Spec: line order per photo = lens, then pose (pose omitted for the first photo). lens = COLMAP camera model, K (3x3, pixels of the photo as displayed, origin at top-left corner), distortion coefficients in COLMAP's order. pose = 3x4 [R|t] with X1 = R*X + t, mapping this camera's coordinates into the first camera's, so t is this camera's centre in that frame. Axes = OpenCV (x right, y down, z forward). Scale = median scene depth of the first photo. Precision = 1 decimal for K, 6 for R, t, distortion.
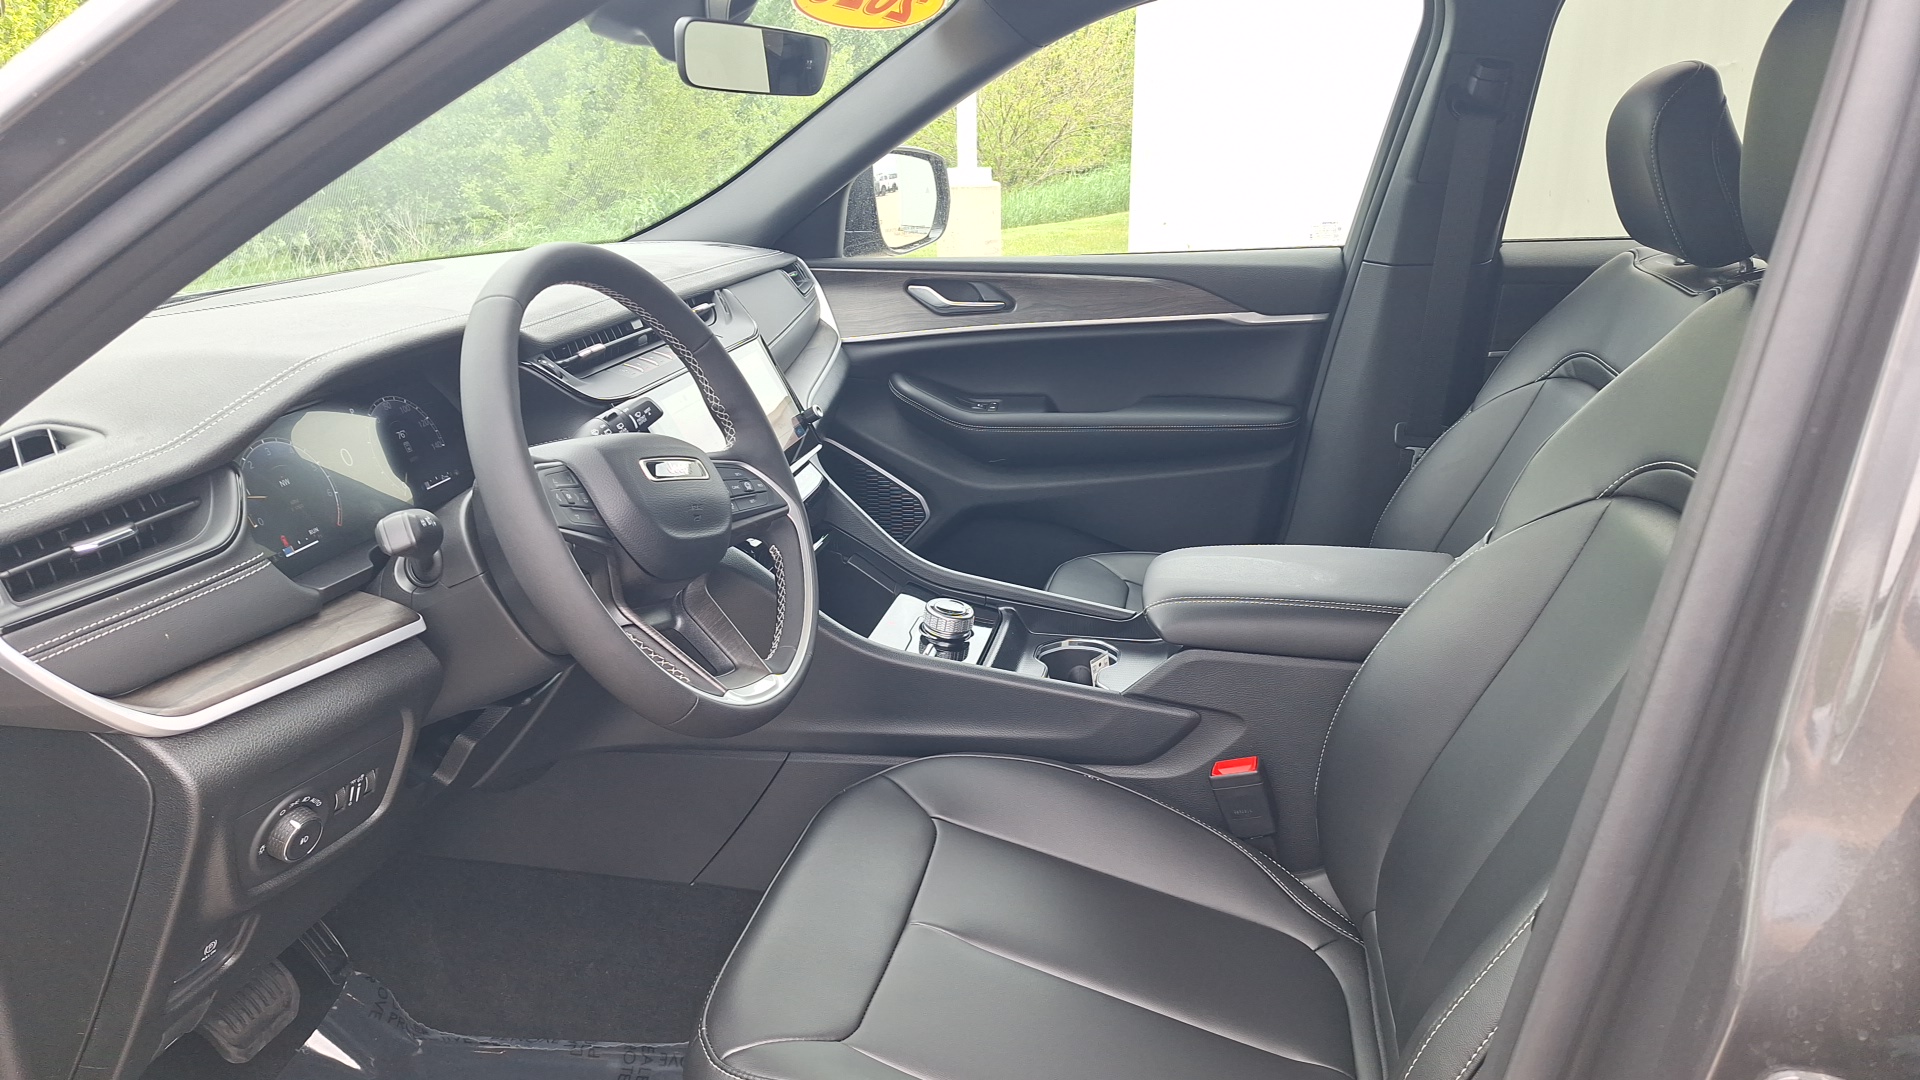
lens RADIAL K [[1379.0, 0, 981.5], [0, 1379.0, 532.5], [0, 0, 1]] dist [0.115191, -0.132414]
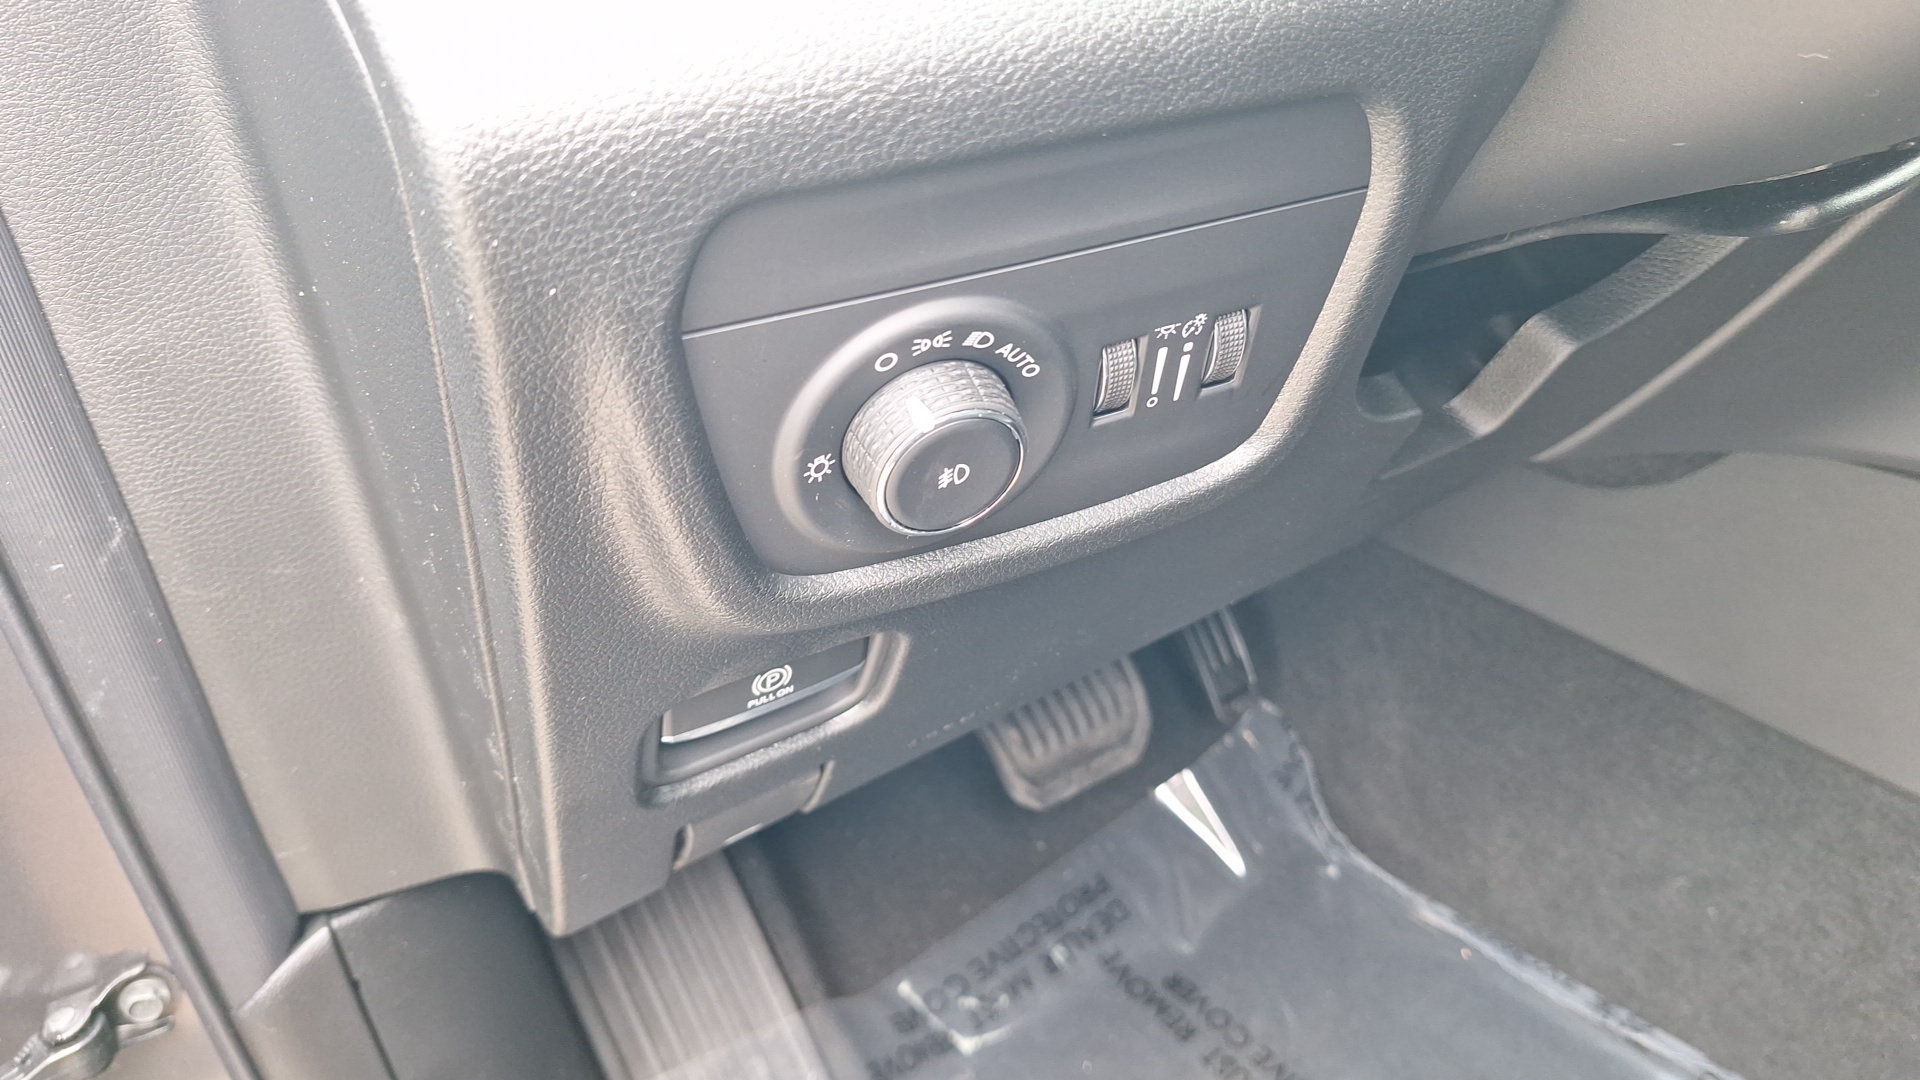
lens RADIAL K [[1390.4, 0, 984.2], [0, 1390.4, 530.1], [0, 0, 1]] dist [0.088474, -0.094598]
pose [[0.724494, 0.297057, -0.621986, -0.217729], [-0.146268, 0.948074, 0.282421, 0.109106], [0.673584, -0.113636, 0.730323, 0.589014]]
